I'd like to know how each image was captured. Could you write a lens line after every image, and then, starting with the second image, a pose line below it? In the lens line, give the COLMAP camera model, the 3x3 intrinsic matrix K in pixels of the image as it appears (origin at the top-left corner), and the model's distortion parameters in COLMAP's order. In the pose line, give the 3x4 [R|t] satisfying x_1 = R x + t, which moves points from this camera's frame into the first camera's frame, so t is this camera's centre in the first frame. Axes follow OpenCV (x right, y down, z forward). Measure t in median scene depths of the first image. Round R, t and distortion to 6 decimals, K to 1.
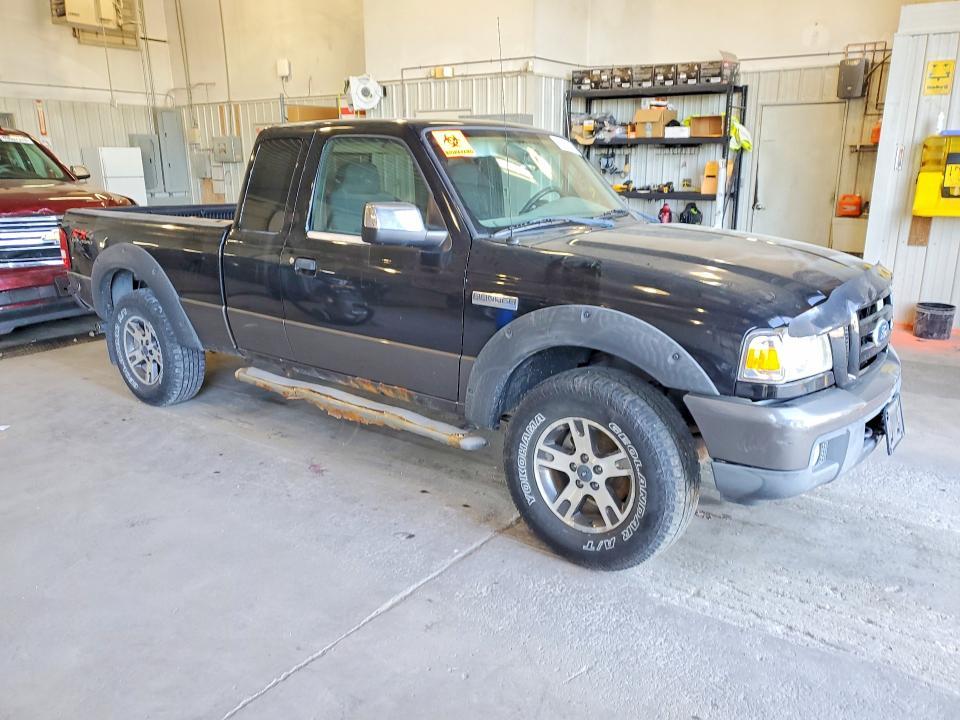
lens RADIAL K [[753.0, 0, 480.0], [0, 753.0, 360.0], [0, 0, 1]] dist [0.003642, 0.002320]
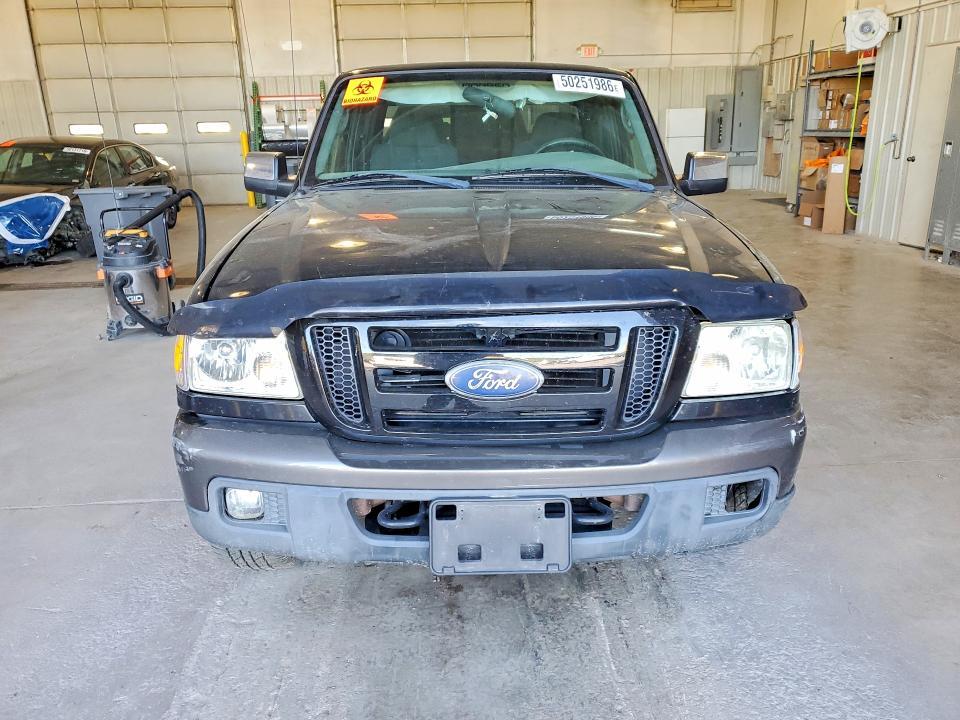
lens RADIAL K [[736.6, 0, 480.0], [0, 736.6, 360.0], [0, 0, 1]] dist [0.006156, 0.001768]
pose [[0.627402, 0.216436, -0.748012, 0.178754], [-0.176487, 0.975123, 0.134120, -0.023775], [0.758432, 0.047867, 0.649992, 0.115842]]
